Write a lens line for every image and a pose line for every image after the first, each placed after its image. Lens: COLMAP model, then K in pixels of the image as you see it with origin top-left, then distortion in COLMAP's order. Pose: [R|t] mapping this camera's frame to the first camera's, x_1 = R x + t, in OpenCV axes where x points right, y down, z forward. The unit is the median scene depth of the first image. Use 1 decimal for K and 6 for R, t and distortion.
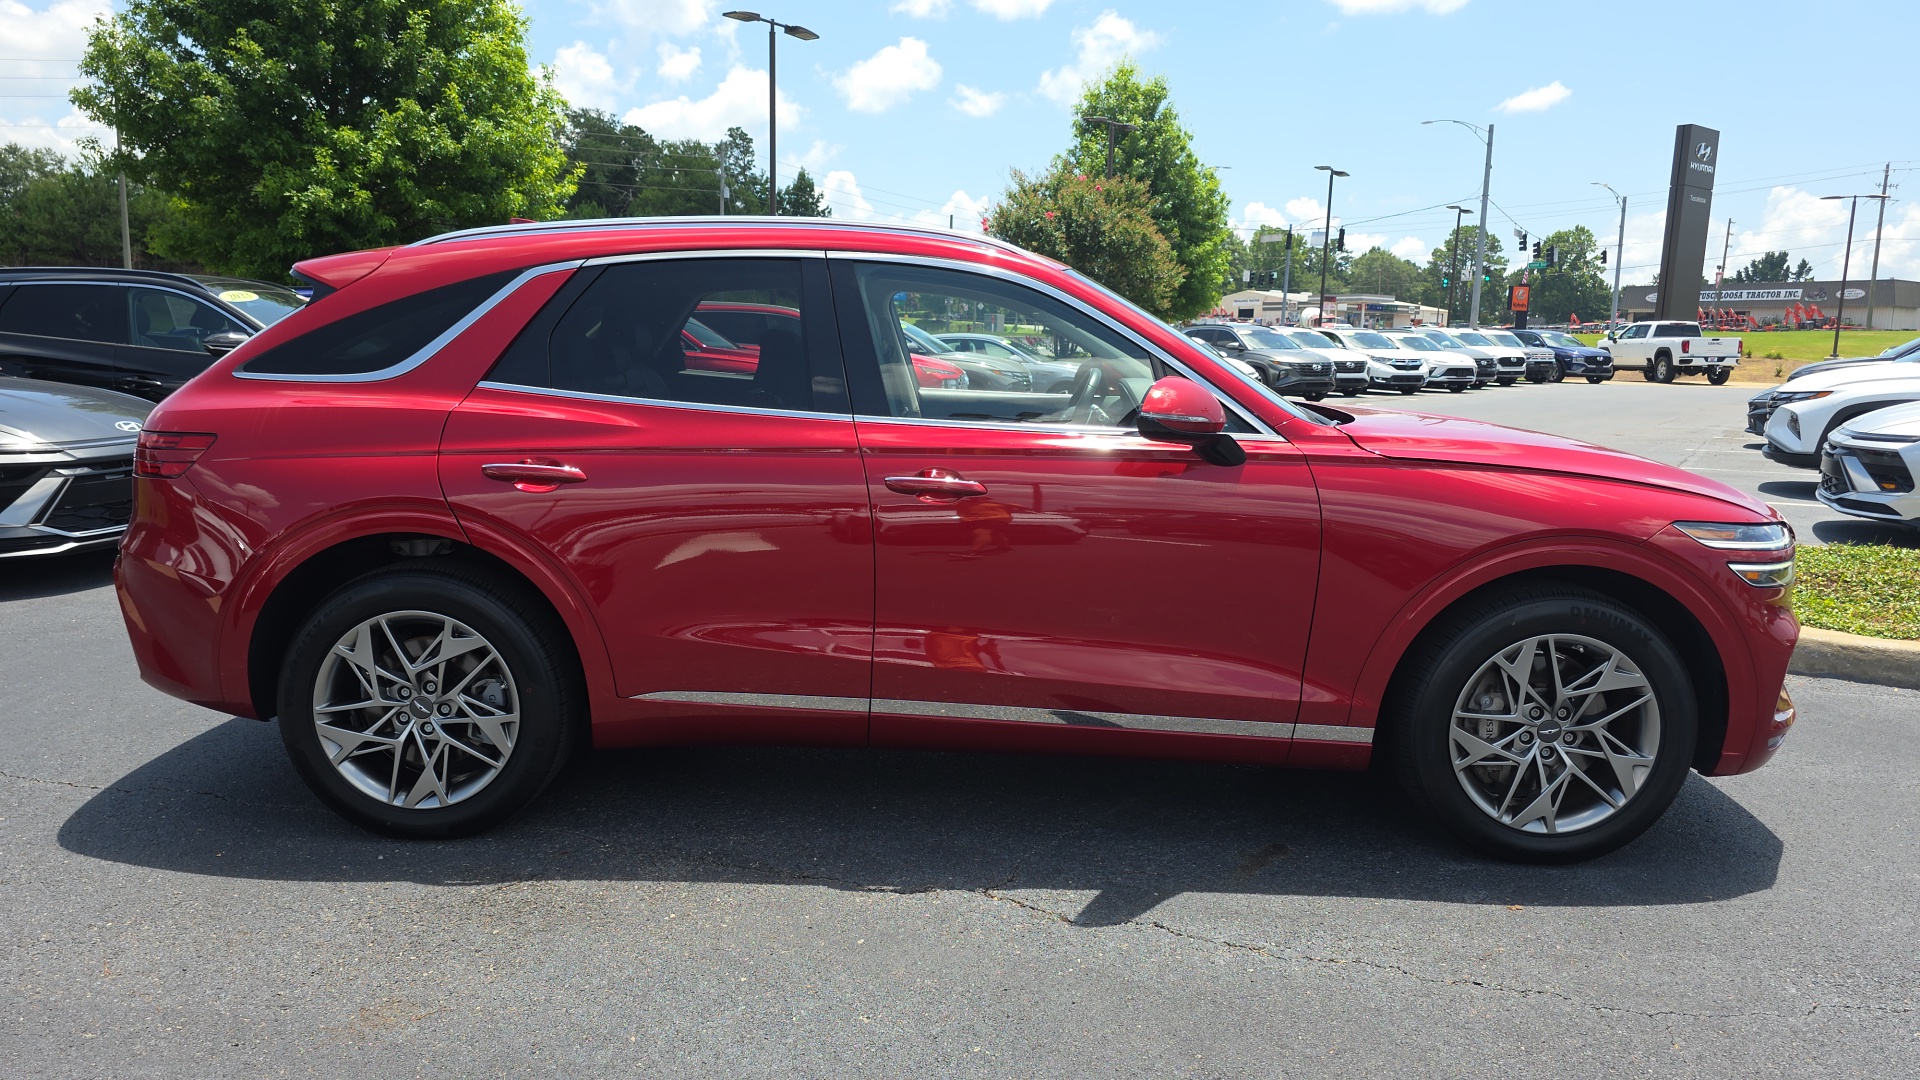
lens RADIAL K [[1293.6, 0, 920.2], [0, 1293.6, 540.4], [0, 0, 1]] dist [0.051533, -0.042513]
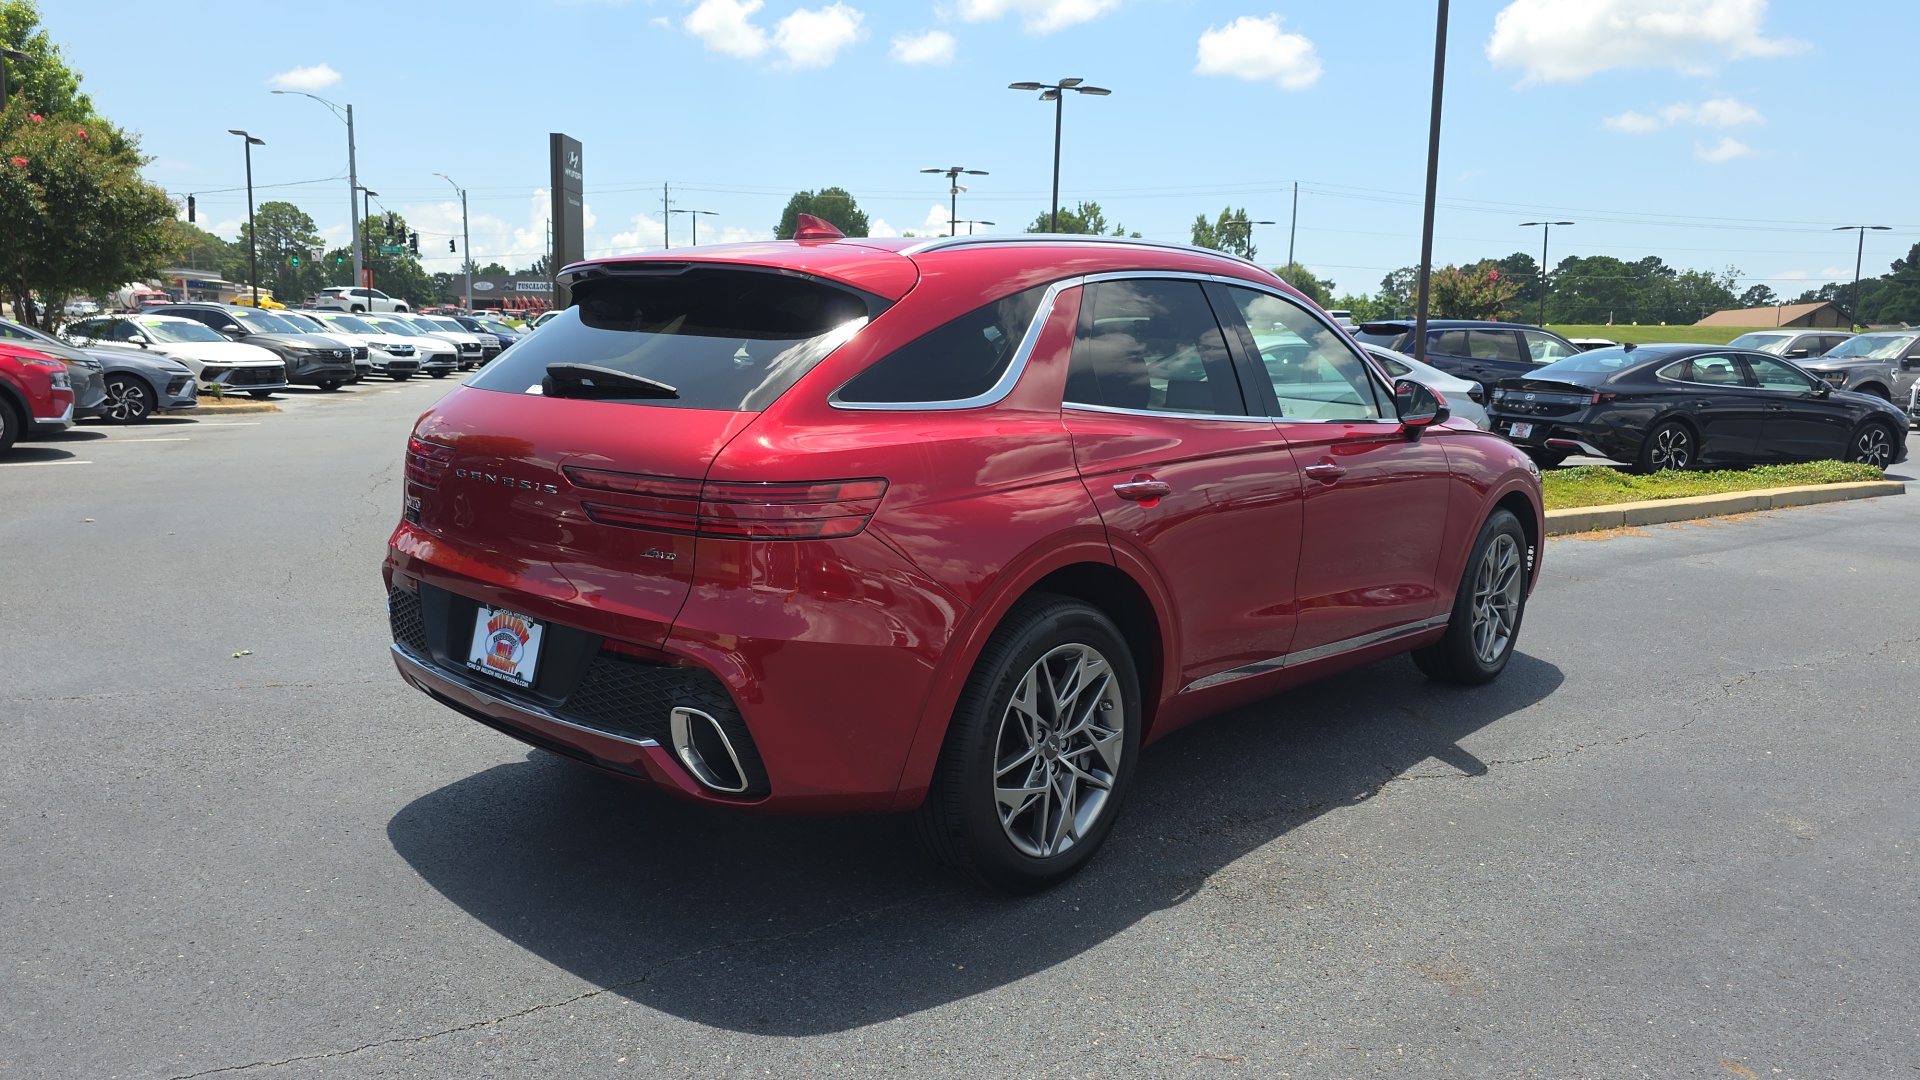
lens RADIAL K [[1297.3, 0, 941.0], [0, 1297.3, 554.1], [0, 0, 1]] dist [0.055840, -0.052146]
pose [[0.664385, -0.119819, 0.737723, -0.120270], [0.103095, 0.992322, 0.068324, -0.009118], [-0.740246, 0.030662, 0.671637, 0.045093]]
